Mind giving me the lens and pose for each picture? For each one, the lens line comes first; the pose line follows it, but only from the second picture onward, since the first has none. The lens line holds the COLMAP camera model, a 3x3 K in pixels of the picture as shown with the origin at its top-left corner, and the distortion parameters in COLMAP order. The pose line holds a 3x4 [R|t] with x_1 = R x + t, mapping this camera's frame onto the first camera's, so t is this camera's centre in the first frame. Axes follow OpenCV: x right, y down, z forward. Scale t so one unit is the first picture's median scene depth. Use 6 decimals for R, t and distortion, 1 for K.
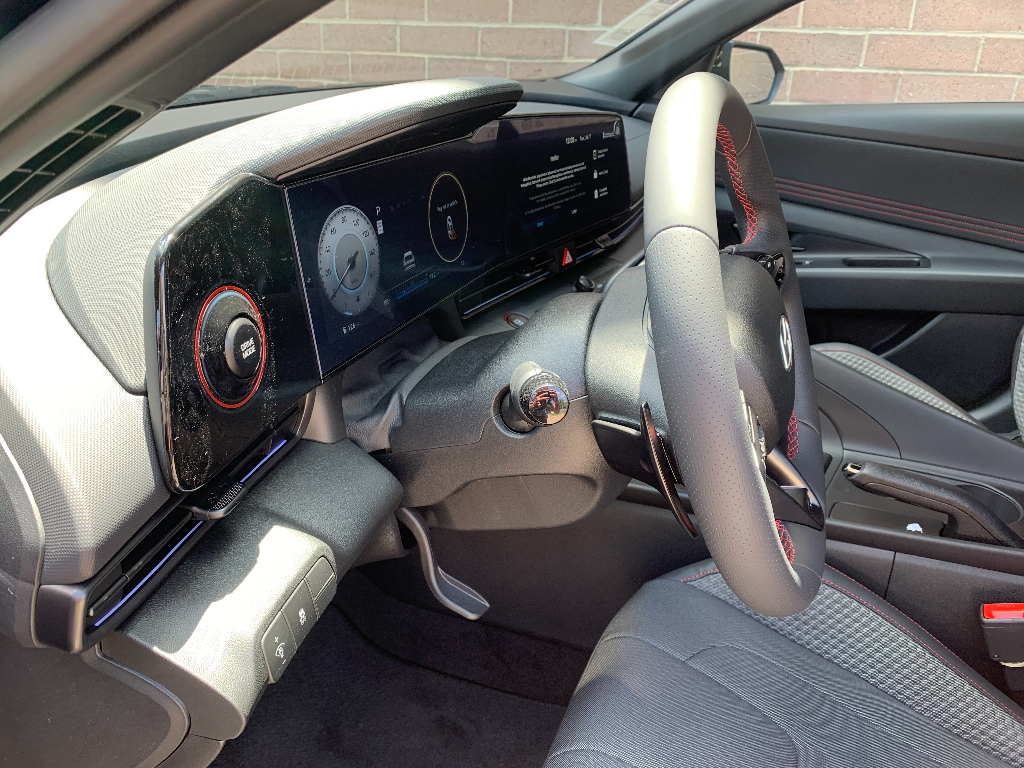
lens RADIAL K [[793.7, 0, 508.0], [0, 793.7, 379.4], [0, 0, 1]] dist [0.011325, -0.013042]
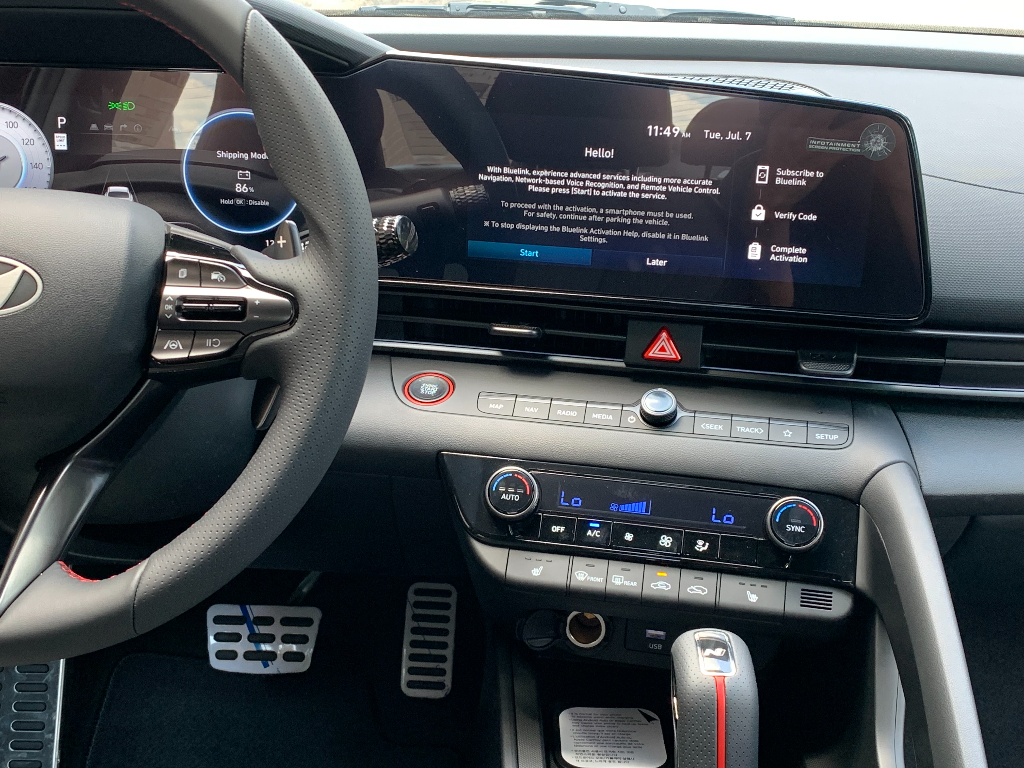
lens RADIAL K [[1363.2, 0, 501.5], [0, 1363.2, 393.0], [0, 0, 1]] dist [0.088978, 0.000000]
pose [[0.359858, 0.317044, -0.877488, 1.295054], [-0.396016, 0.903475, 0.164027, -0.355721], [0.844792, 0.288473, 0.450677, 0.771964]]
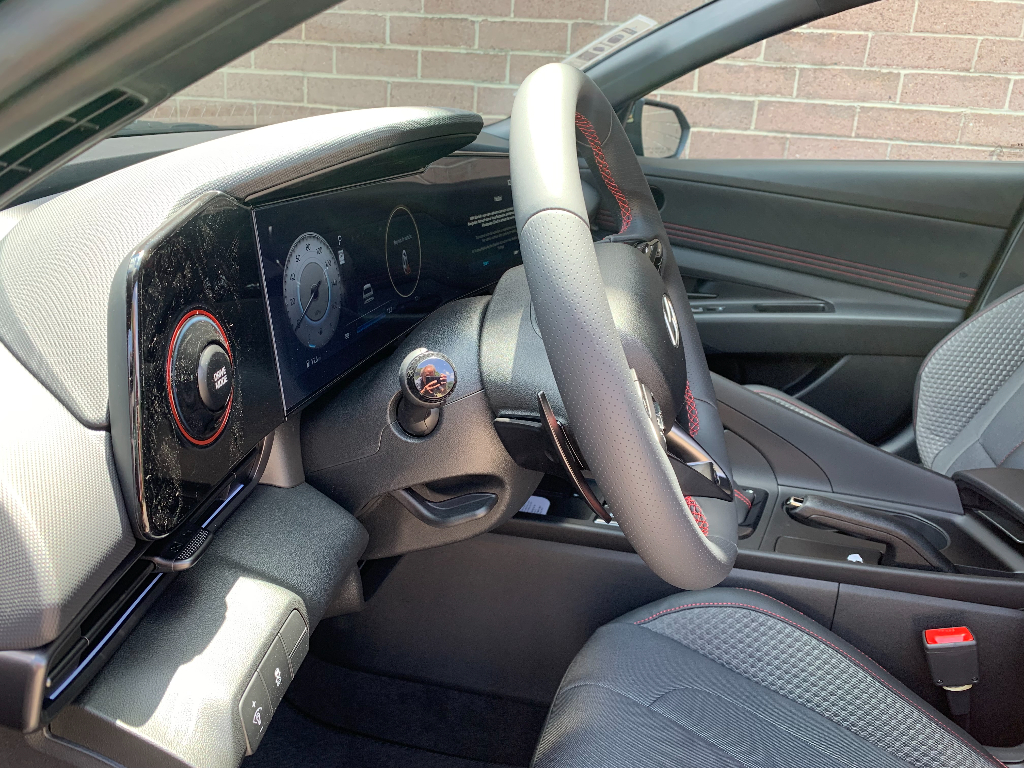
lens RADIAL K [[793.7, 0, 510.4], [0, 793.7, 378.2], [0, 0, 1]] dist [0.011325, -0.013042]
pose [[0.991311, -0.013320, 0.130862, -0.082394], [0.022436, 0.997403, -0.068439, 0.021489], [-0.129611, 0.070780, 0.989035, 0.039860]]
